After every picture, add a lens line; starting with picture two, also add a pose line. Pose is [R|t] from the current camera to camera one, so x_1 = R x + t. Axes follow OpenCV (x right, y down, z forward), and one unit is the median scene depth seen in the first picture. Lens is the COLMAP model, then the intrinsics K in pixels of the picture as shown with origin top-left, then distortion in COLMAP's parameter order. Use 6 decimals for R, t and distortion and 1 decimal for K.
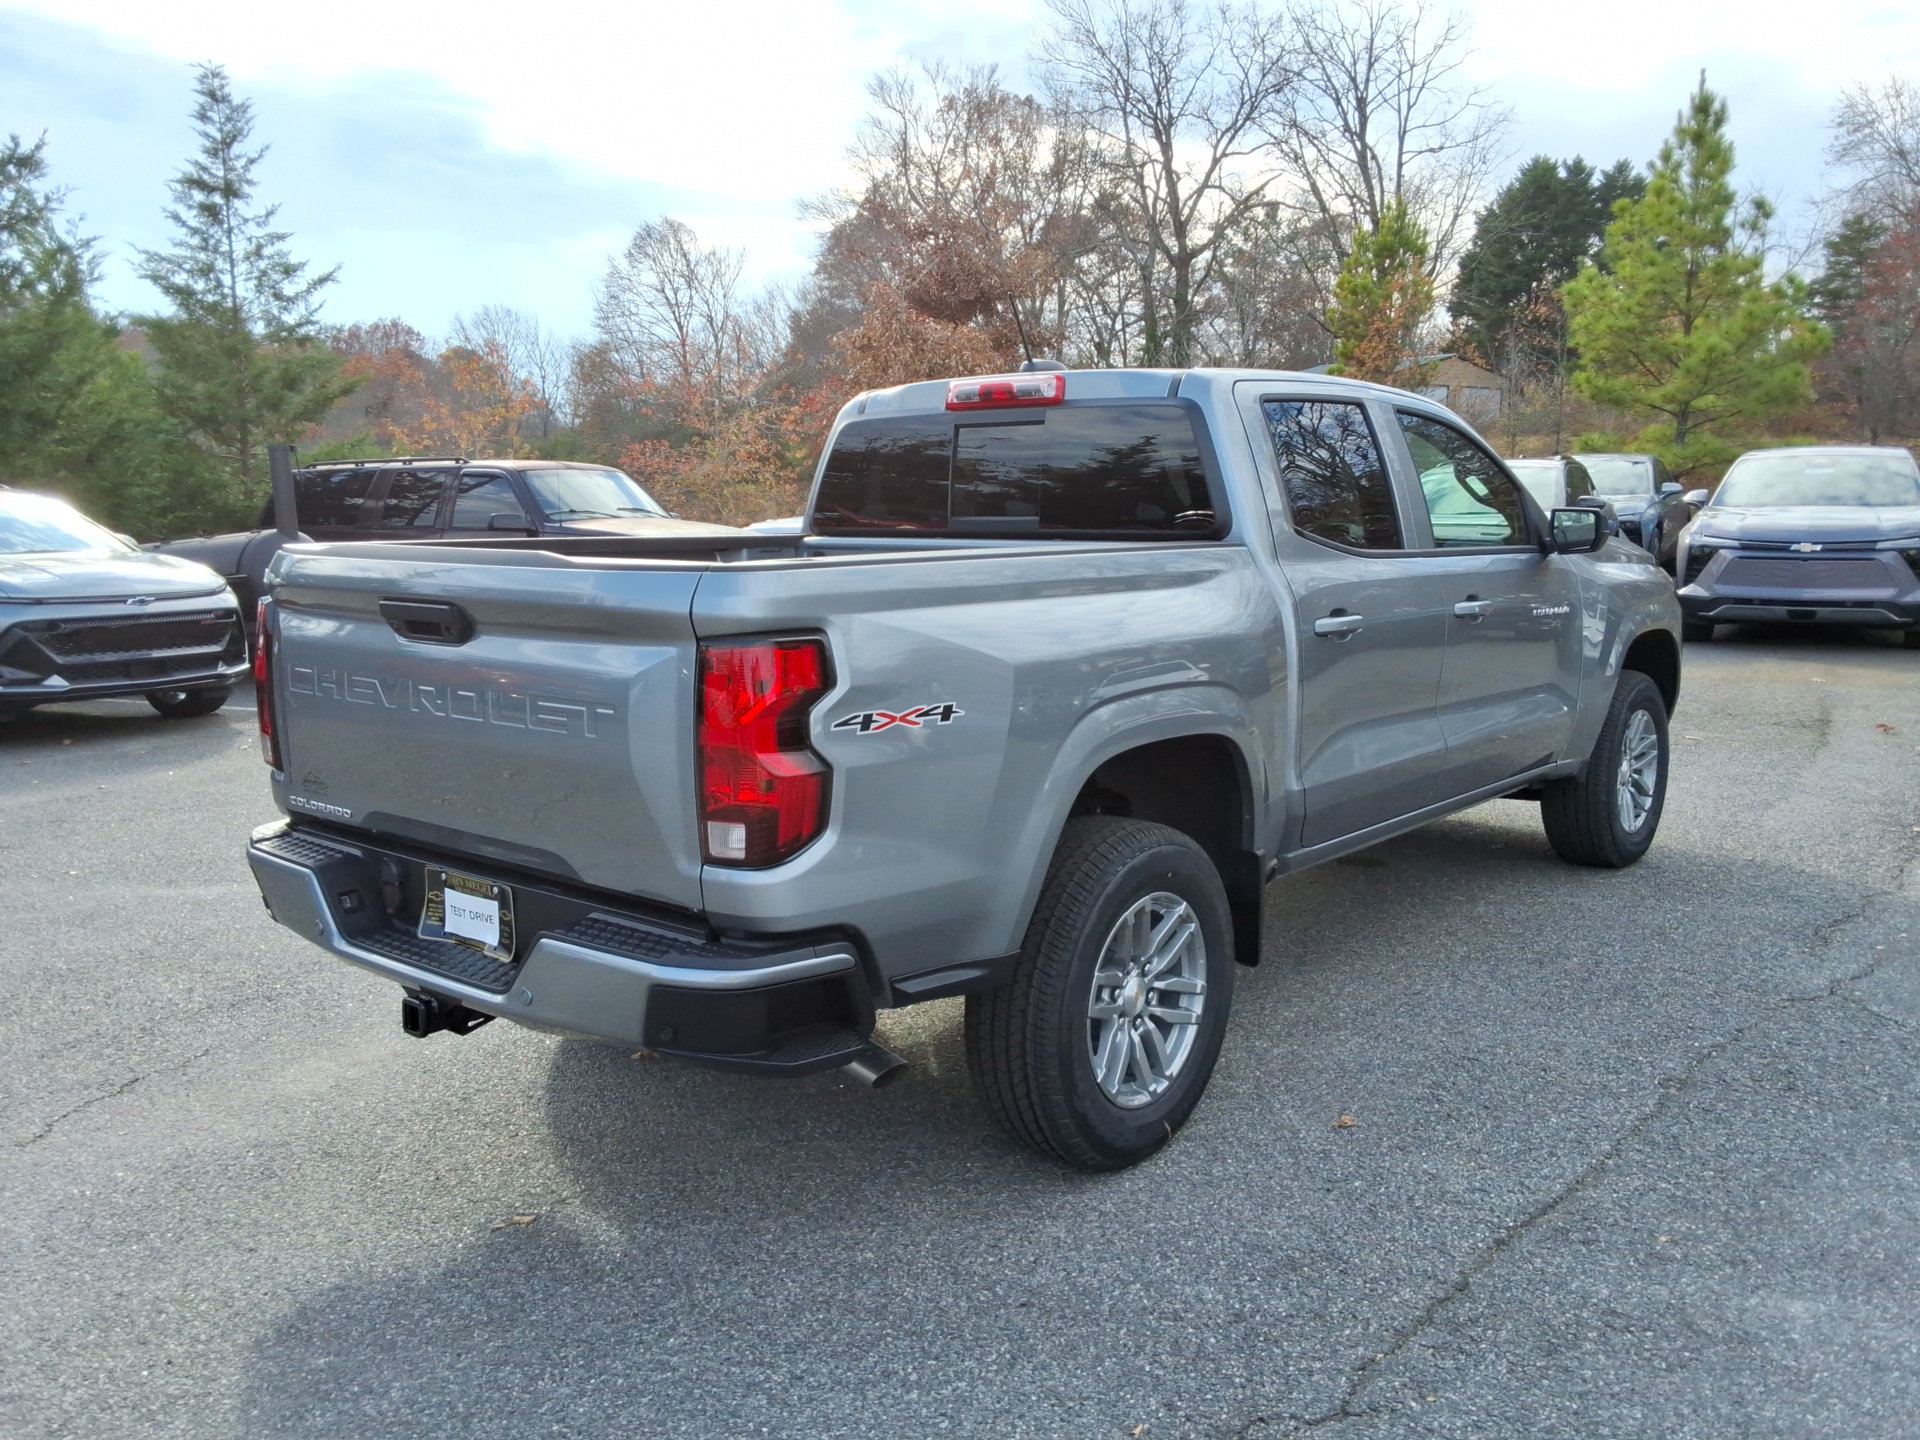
lens RADIAL K [[1532.6, 0, 969.9], [0, 1532.6, 720.6], [0, 0, 1]] dist [0.147984, -0.268711]
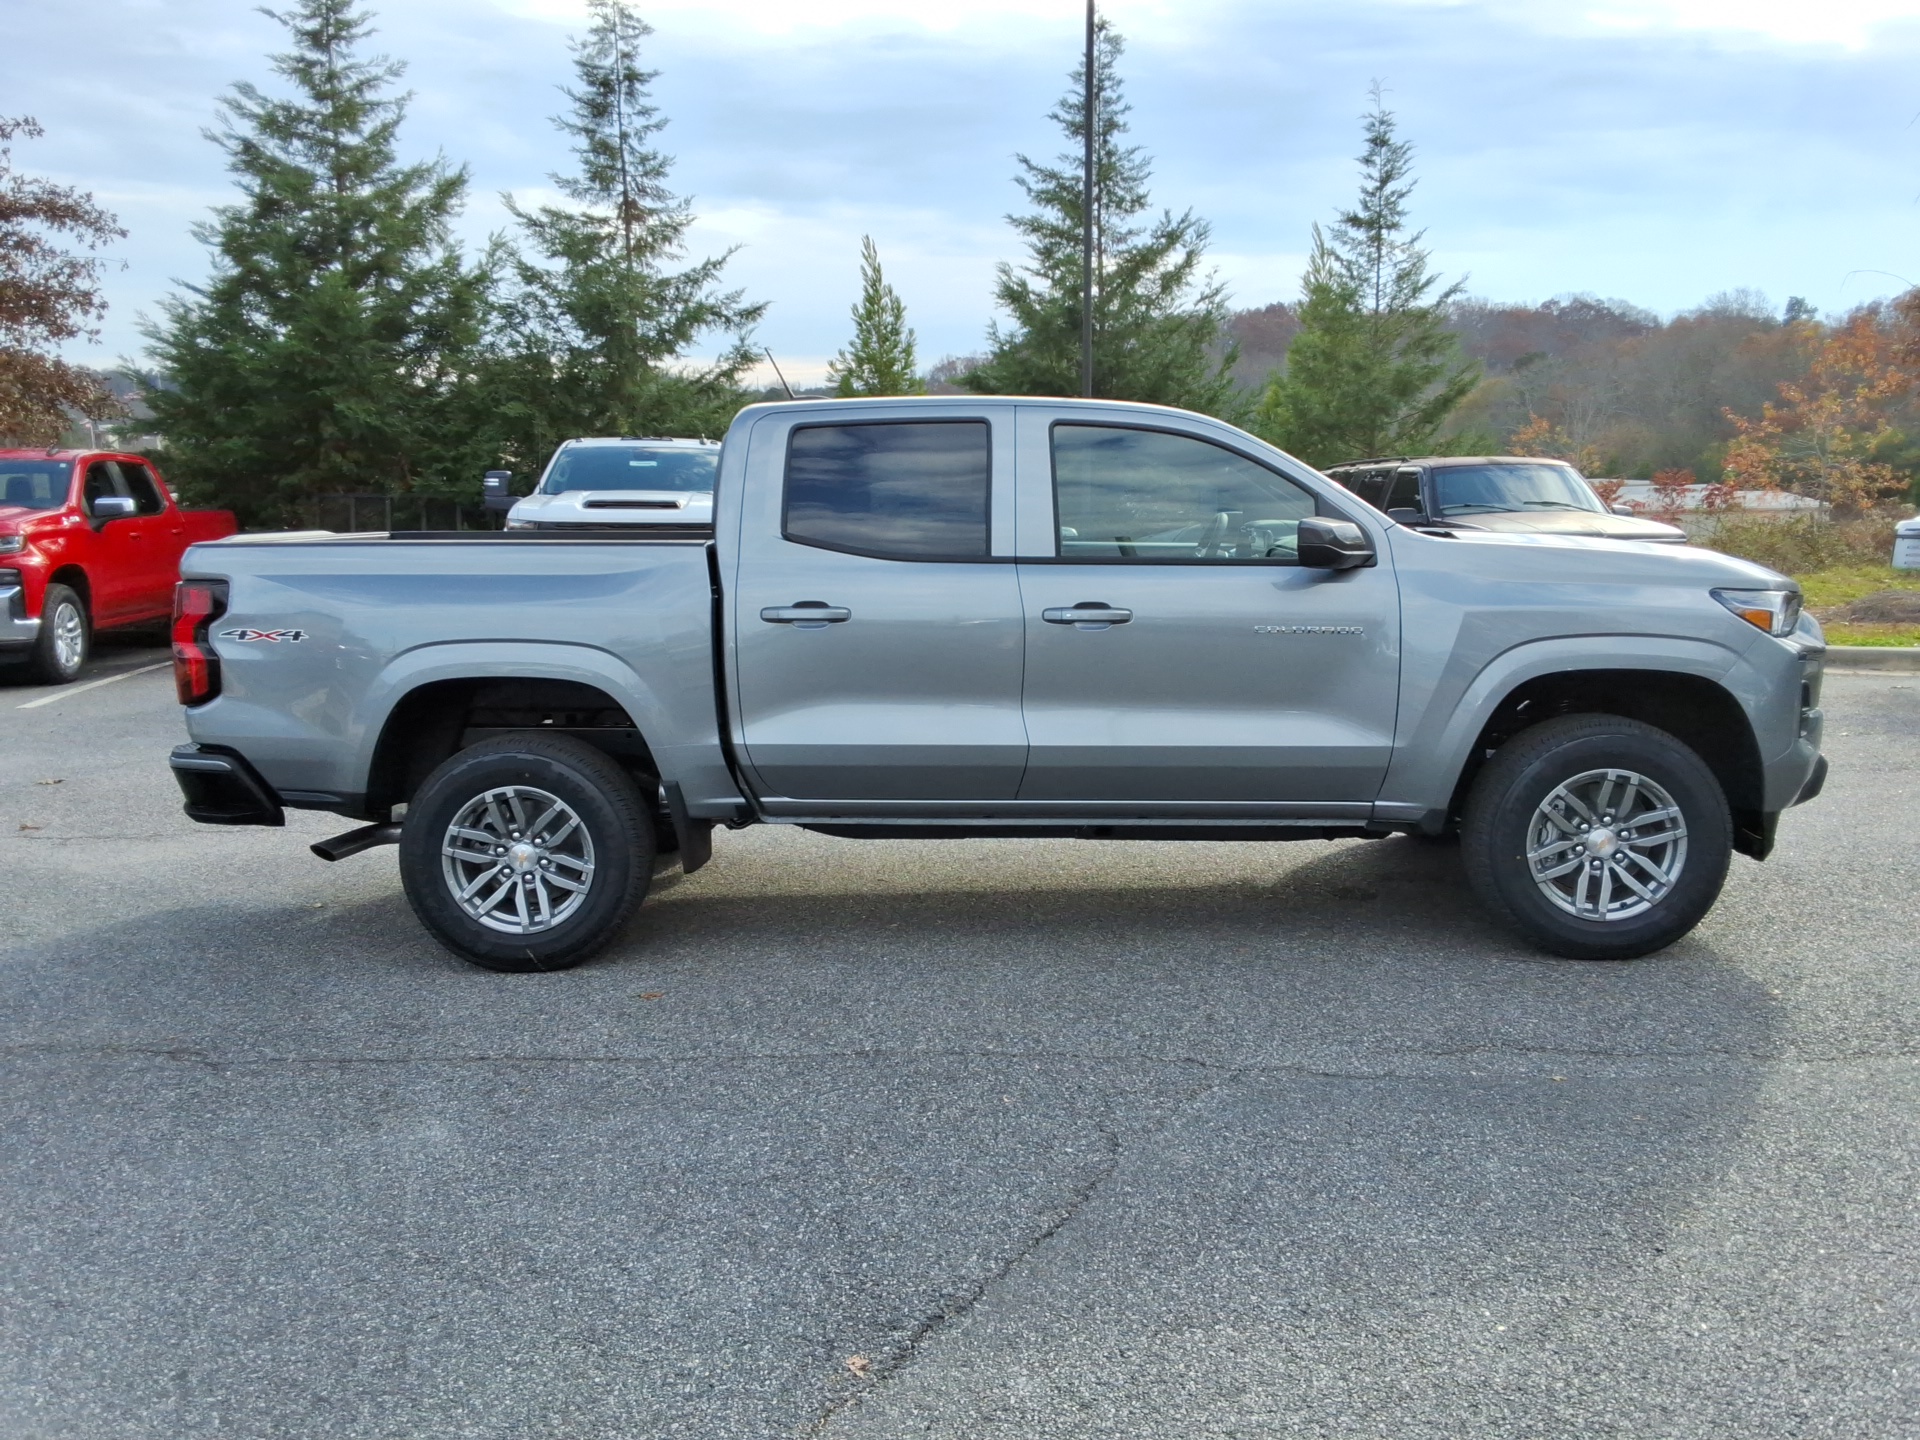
lens RADIAL K [[1519.3, 0, 957.5], [0, 1519.3, 688.0], [0, 0, 1]] dist [0.064536, -0.138280]
pose [[0.630956, 0.100119, -0.769331, 1.564939], [-0.107995, 0.993318, 0.040698, -0.085265], [0.768265, 0.057406, 0.637552, 0.436601]]
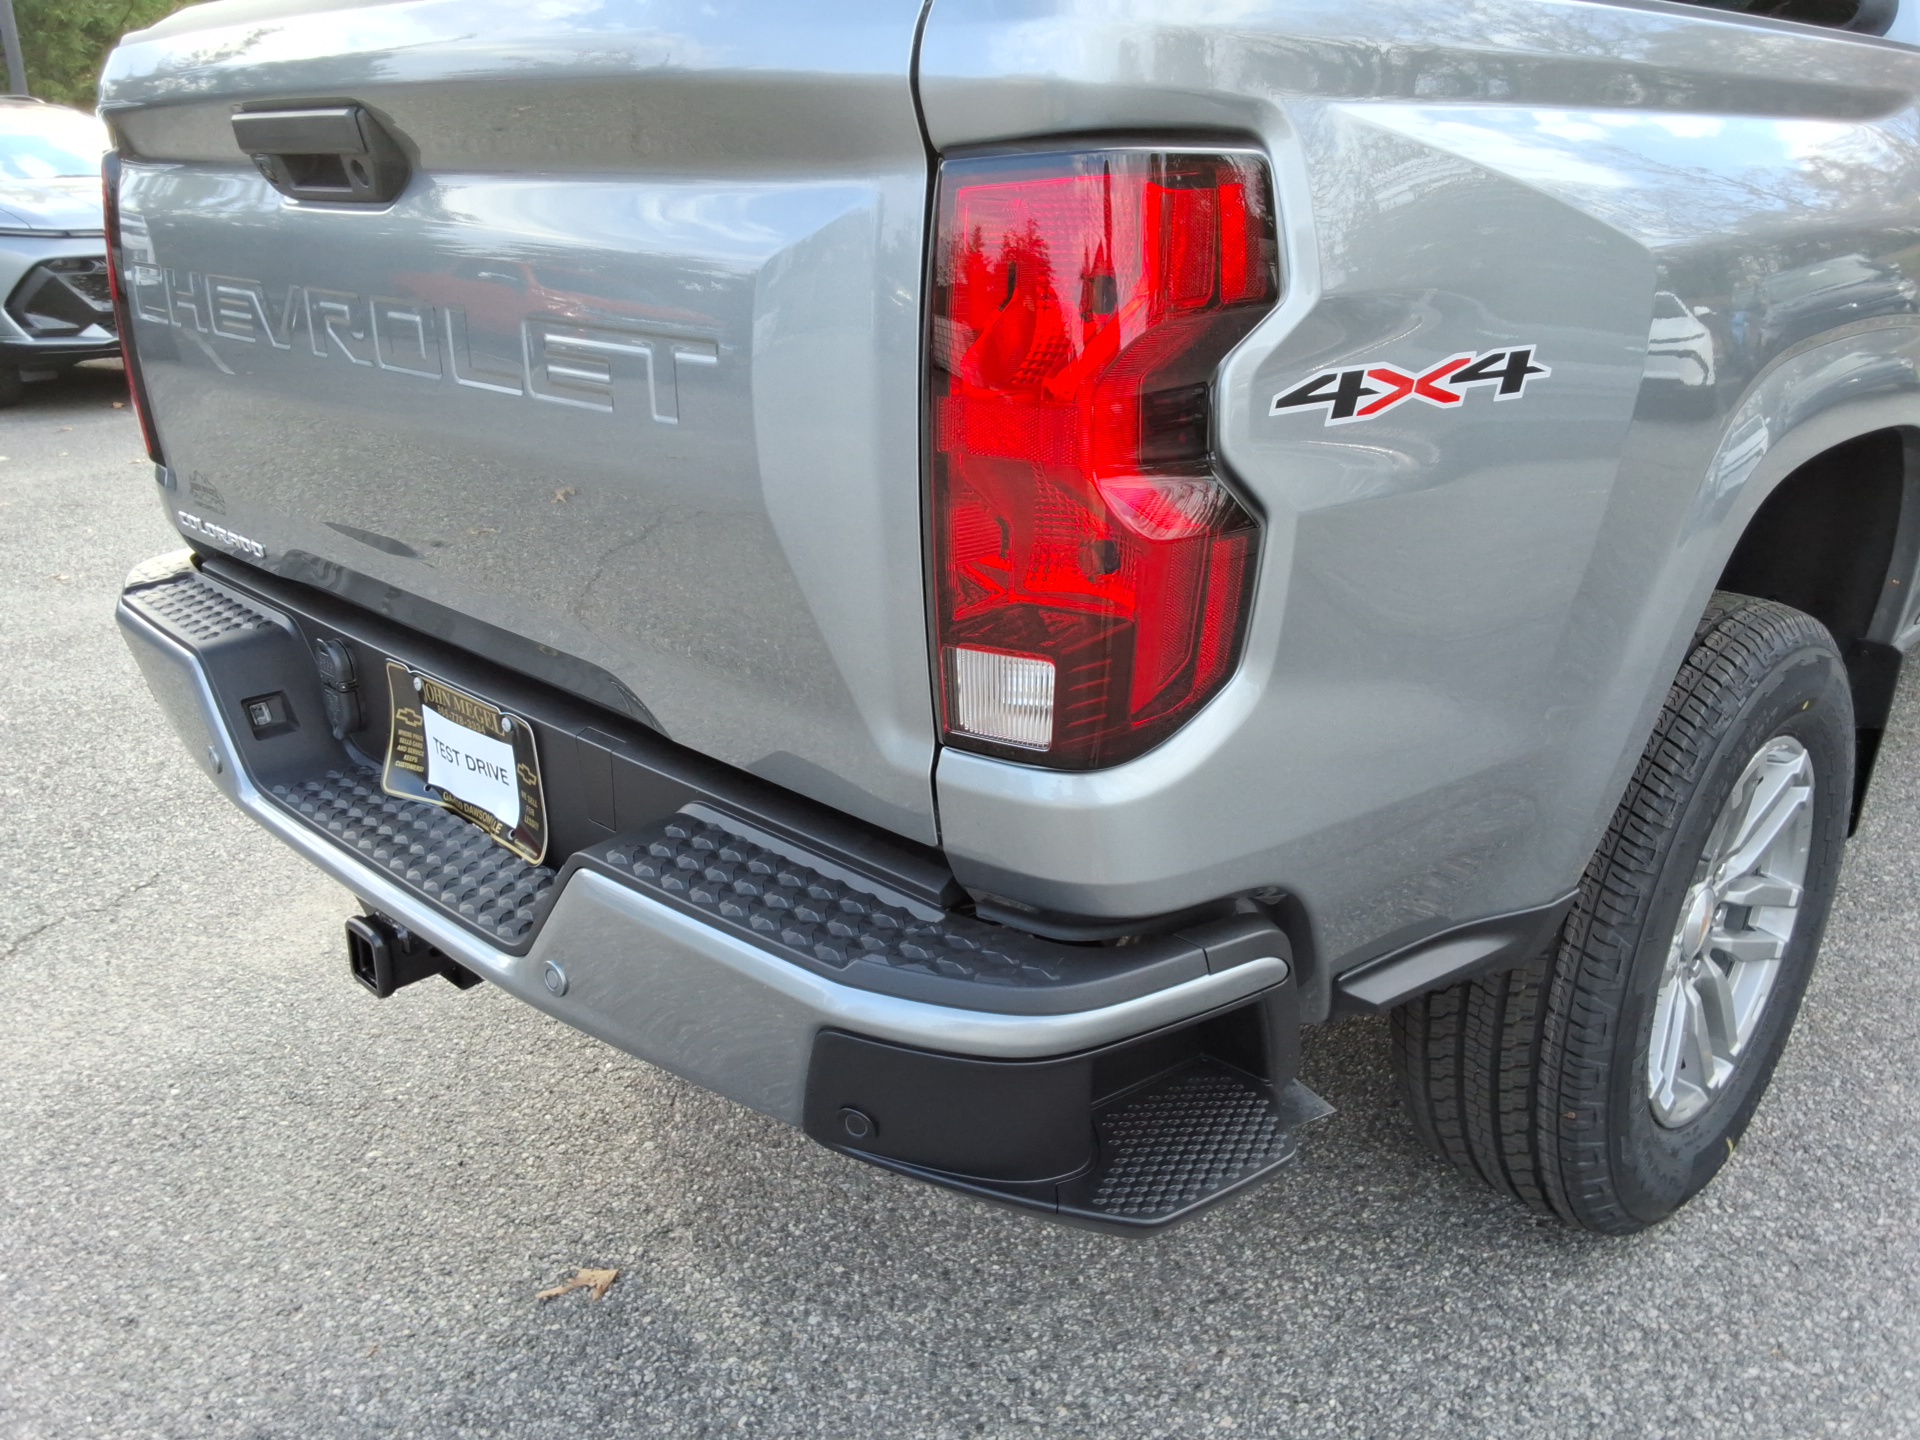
lens RADIAL K [[1532.5, 0, 986.5], [0, 1532.5, 720.3], [0, 0, 1]] dist [0.094099, -0.146443]
pose [[0.997080, 0.027655, -0.071185, -0.110904], [-0.012384, 0.978344, 0.206613, 0.001939], [0.075357, -0.205128, 0.975830, 0.507319]]
